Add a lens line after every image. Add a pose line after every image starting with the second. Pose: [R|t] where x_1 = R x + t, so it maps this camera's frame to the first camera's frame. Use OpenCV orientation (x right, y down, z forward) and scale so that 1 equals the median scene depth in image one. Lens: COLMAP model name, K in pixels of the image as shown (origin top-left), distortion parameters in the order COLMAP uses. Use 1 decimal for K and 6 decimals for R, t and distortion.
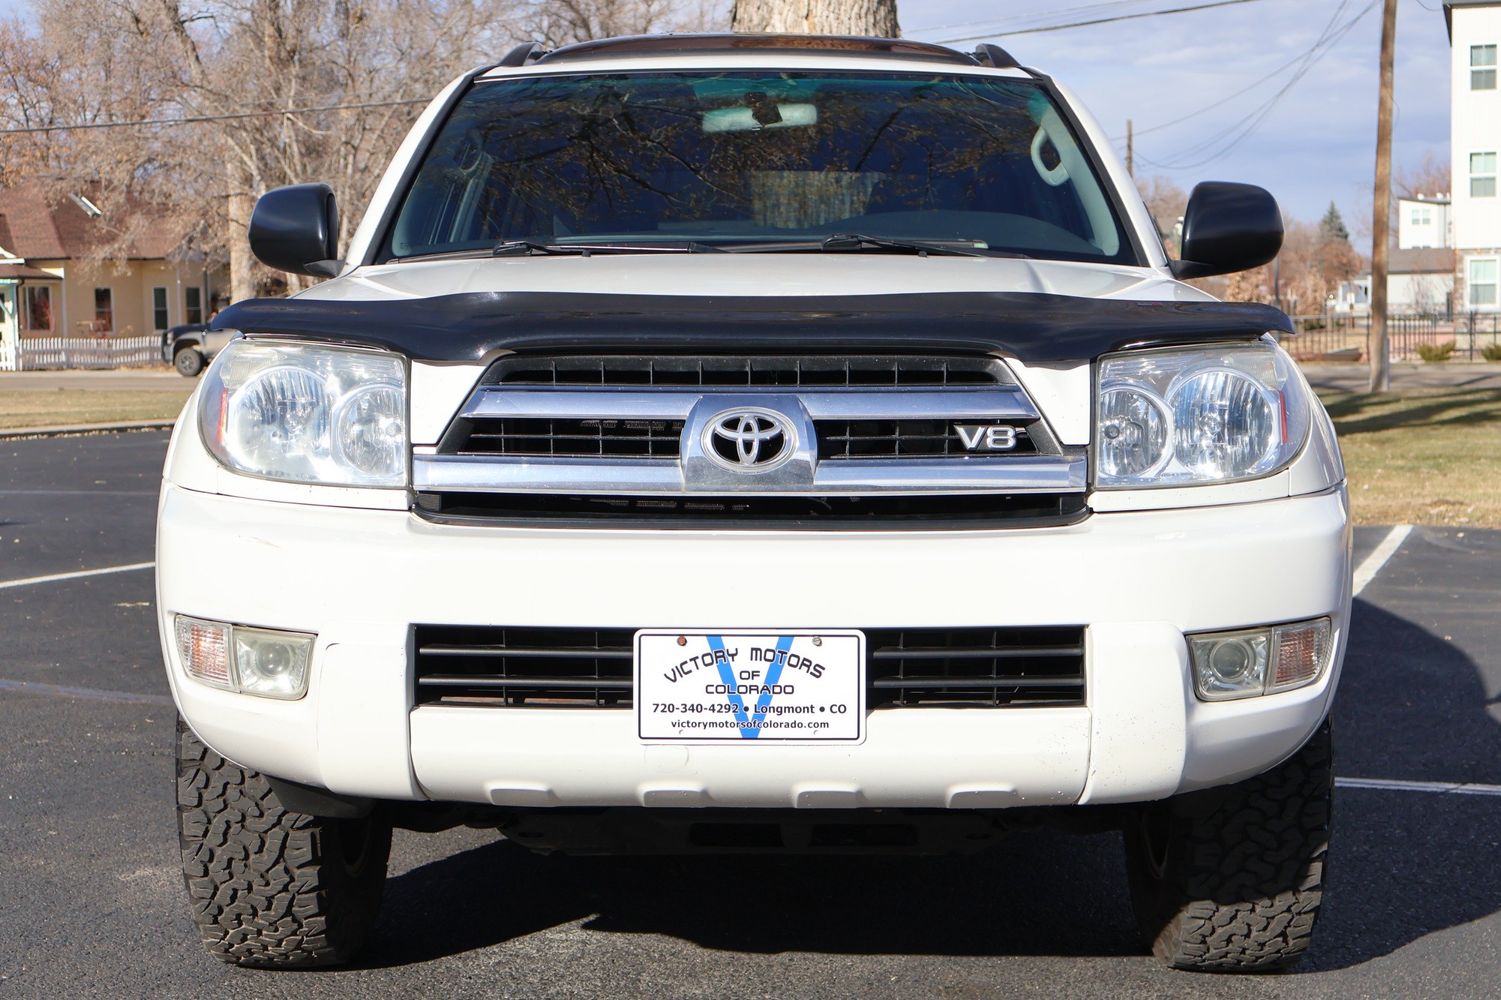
lens RADIAL K [[3053.2, 0, 745.5], [0, 3053.2, 462.8], [0, 0, 1]] dist [0.004159, -0.028620]
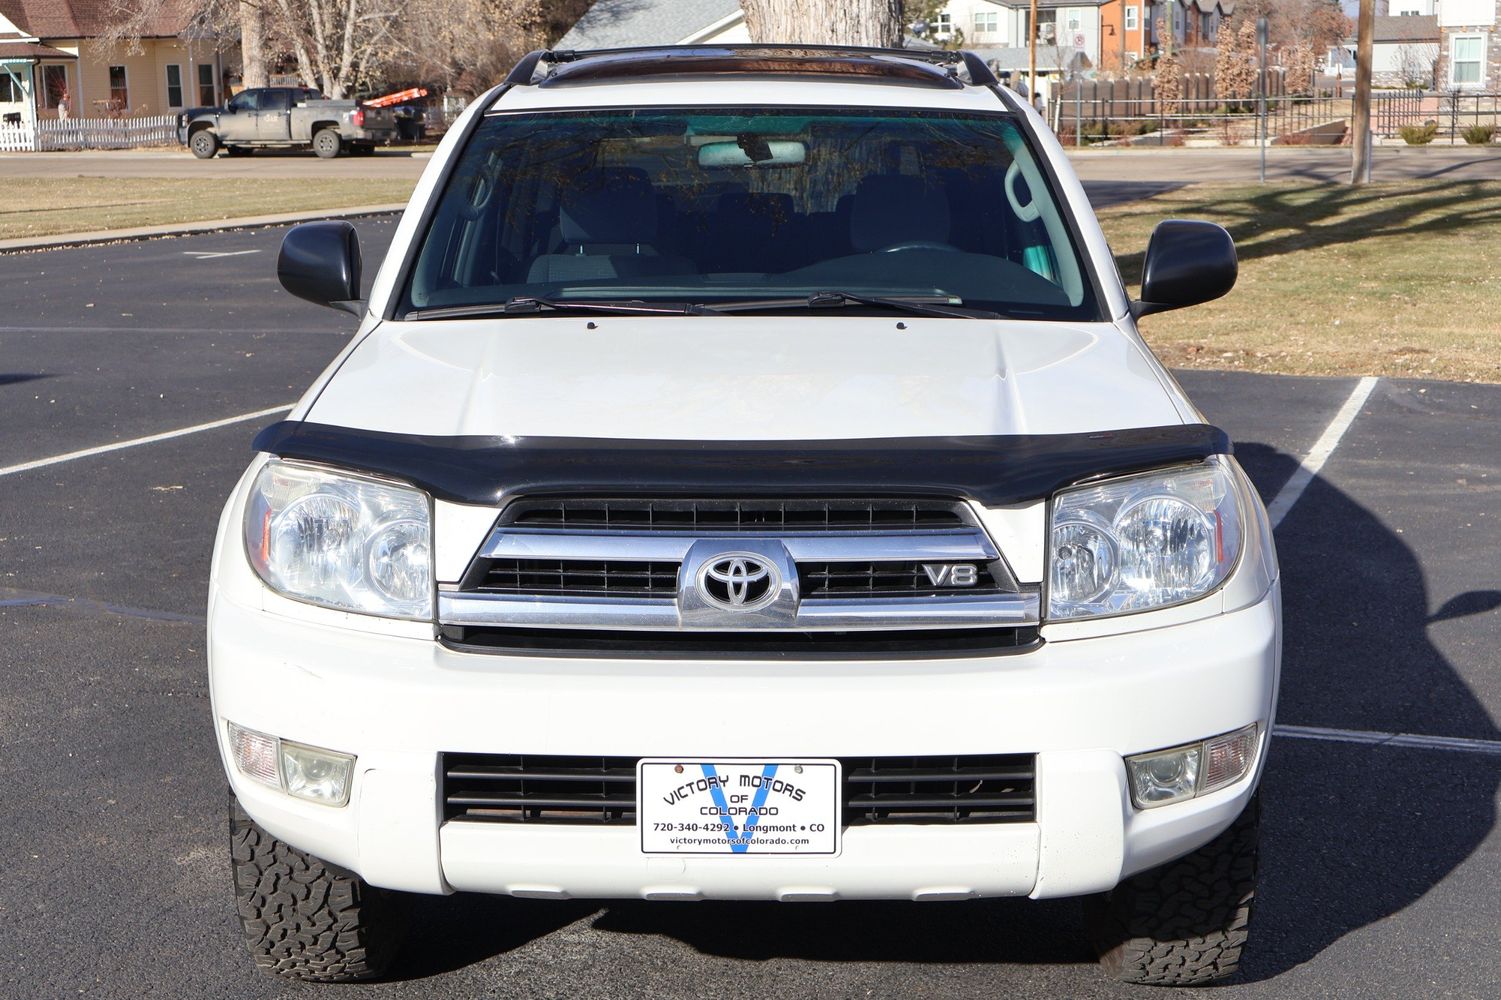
lens RADIAL K [[3045.2, 0, 750.5], [0, 3045.2, 500.0], [0, 0, 1]] dist [-0.010801, 0.064105]
pose [[0.999999, -0.001378, -0.000382, 0.005478], [0.001418, 0.990096, 0.140381, -0.174972], [0.000185, -0.140382, 0.990097, -0.091286]]
